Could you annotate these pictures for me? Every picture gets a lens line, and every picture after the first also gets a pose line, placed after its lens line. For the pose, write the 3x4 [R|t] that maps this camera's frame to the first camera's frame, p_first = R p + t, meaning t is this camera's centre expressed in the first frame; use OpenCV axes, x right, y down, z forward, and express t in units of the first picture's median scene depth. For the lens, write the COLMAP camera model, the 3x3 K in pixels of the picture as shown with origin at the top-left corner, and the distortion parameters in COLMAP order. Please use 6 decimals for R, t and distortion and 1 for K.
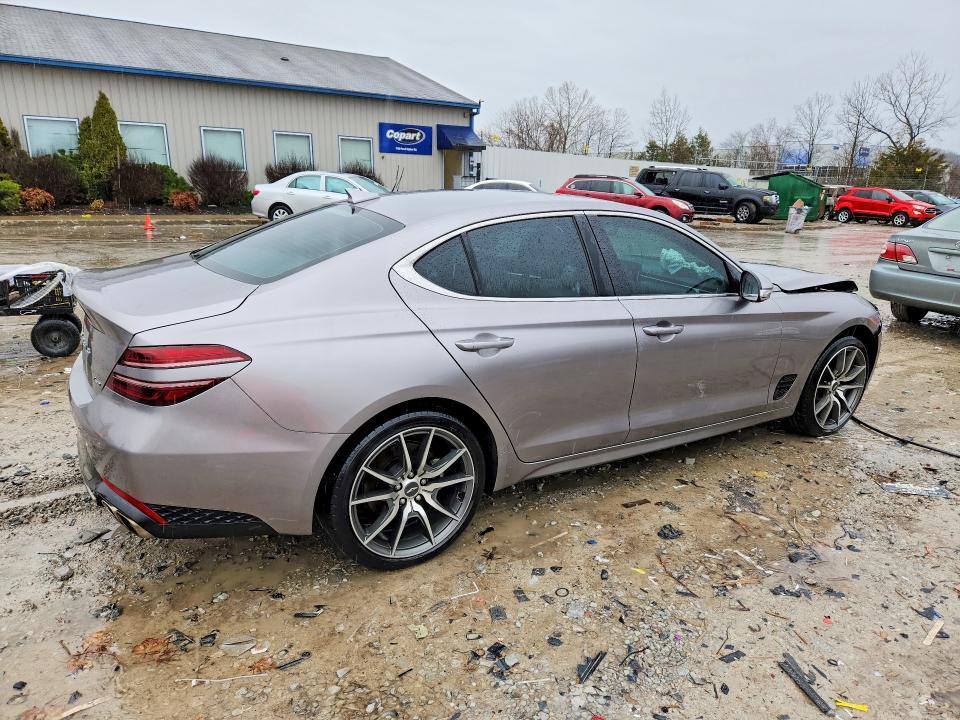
lens RADIAL K [[702.8, 0, 480.0], [0, 702.8, 360.0], [0, 0, 1]] dist [0.075133, -0.075339]
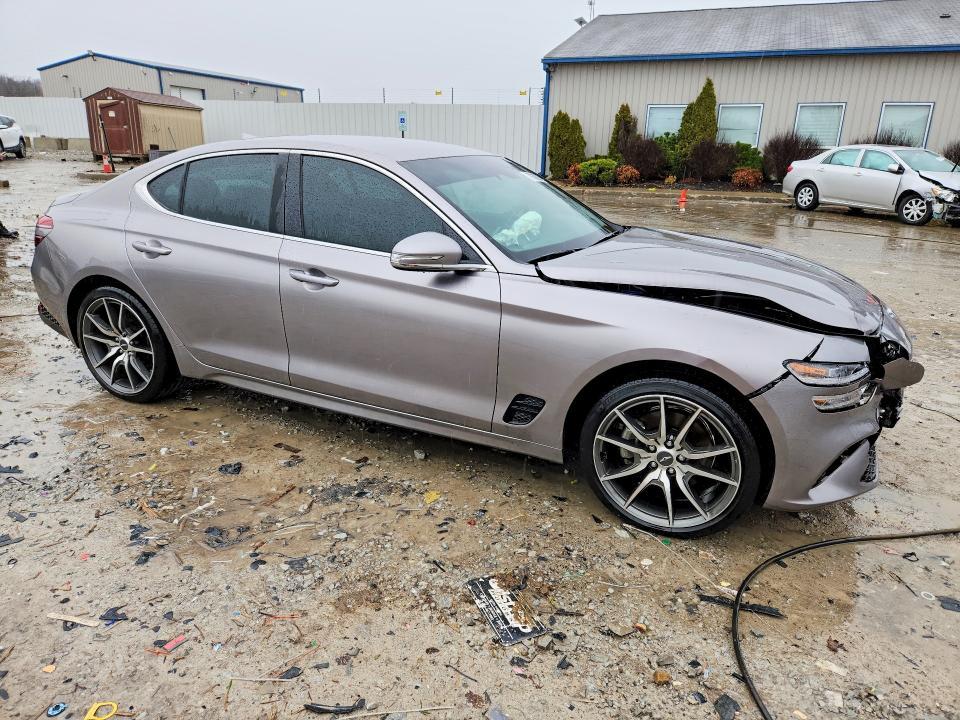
lens RADIAL K [[683.3, 0, 480.0], [0, 683.3, 360.0], [0, 0, 1]] dist [0.040870, -0.003459]
pose [[0.501193, 0.243392, -0.830401, 0.532308], [-0.225388, 0.963224, 0.146288, -0.056150], [0.835468, 0.113844, 0.537618, 0.326644]]
